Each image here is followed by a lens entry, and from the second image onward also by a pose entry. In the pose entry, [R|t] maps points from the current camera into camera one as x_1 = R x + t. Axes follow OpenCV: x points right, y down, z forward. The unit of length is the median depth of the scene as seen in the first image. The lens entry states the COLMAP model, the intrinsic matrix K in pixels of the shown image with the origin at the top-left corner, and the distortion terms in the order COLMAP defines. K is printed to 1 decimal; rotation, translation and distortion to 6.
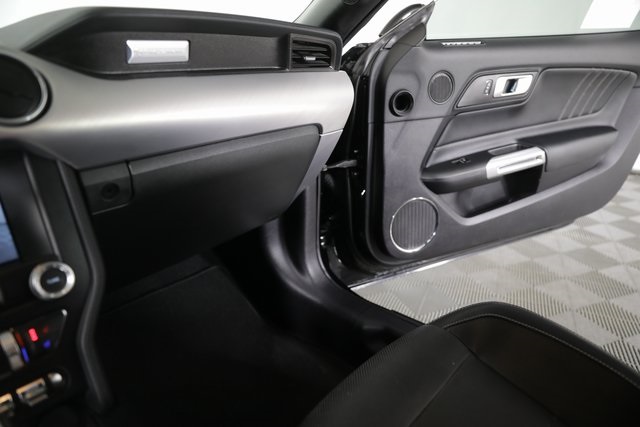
lens RADIAL K [[442.4, 0, 319.7], [0, 442.4, 208.5], [0, 0, 1]] dist [-0.075077, 0.006197]
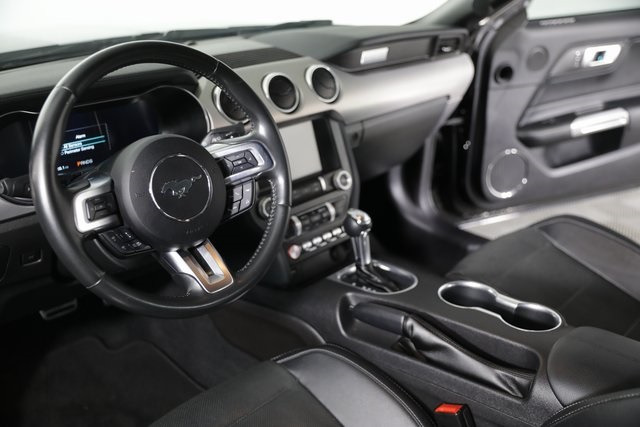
lens RADIAL K [[634.5, 0, 317.5], [0, 634.5, 212.1], [0, 0, 1]] dist [0.034986, 0.000000]
pose [[0.999000, 0.028769, -0.034220, -0.250204], [-0.026800, 0.998034, 0.056653, 0.059537], [0.035782, -0.055679, 0.997807, -0.786485]]
